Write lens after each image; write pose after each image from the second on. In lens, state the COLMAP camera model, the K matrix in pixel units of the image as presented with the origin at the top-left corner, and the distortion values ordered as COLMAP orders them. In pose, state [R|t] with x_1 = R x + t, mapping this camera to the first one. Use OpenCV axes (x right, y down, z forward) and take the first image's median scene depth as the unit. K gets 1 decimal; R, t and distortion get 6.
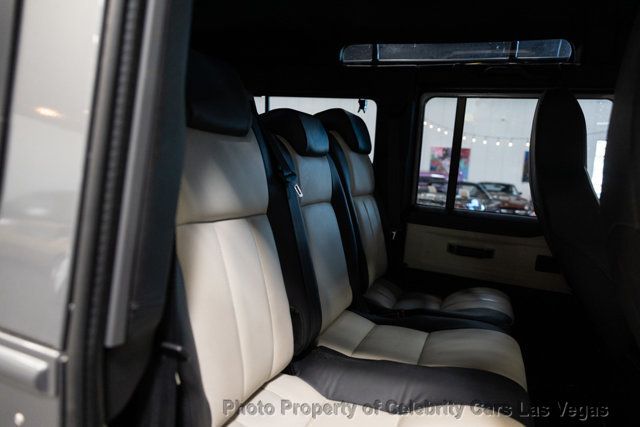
lens RADIAL K [[421.9, 0, 317.3], [0, 421.9, 214.3], [0, 0, 1]] dist [-0.001711, 0.001151]
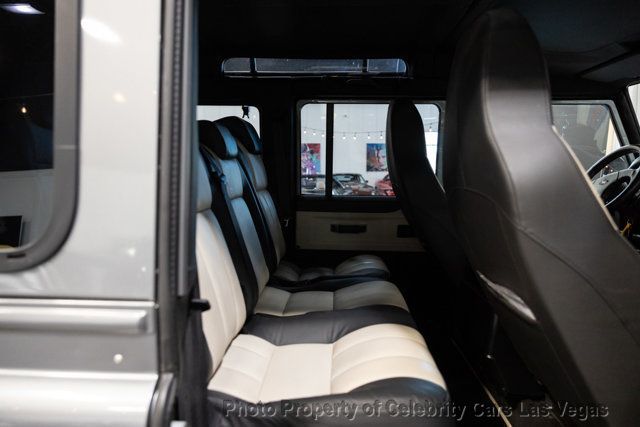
lens RADIAL K [[421.9, 0, 320.1], [0, 421.9, 216.8], [0, 0, 1]] dist [-0.001711, 0.001151]
pose [[0.938313, -0.106514, 0.328974, -0.130046], [0.103474, 0.994271, 0.026787, 0.012849], [-0.329943, 0.008906, 0.943959, -0.148697]]
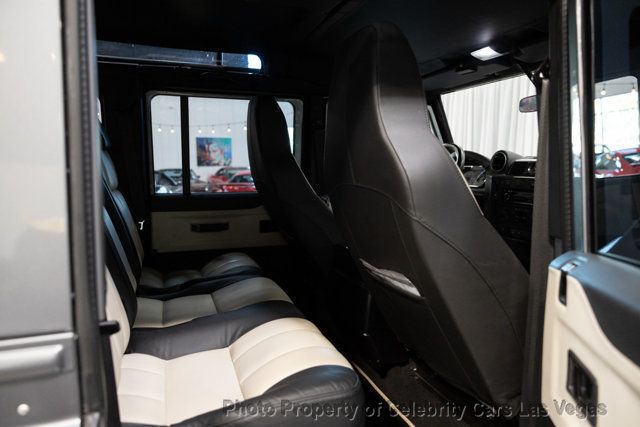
lens RADIAL K [[421.9, 0, 318.7], [0, 421.9, 216.4], [0, 0, 1]] dist [-0.001711, 0.001151]
pose [[0.736245, -0.158454, 0.657902, -0.210327], [0.135652, 0.987024, 0.085917, -0.003794], [-0.662979, 0.025990, 0.748186, -0.102373]]
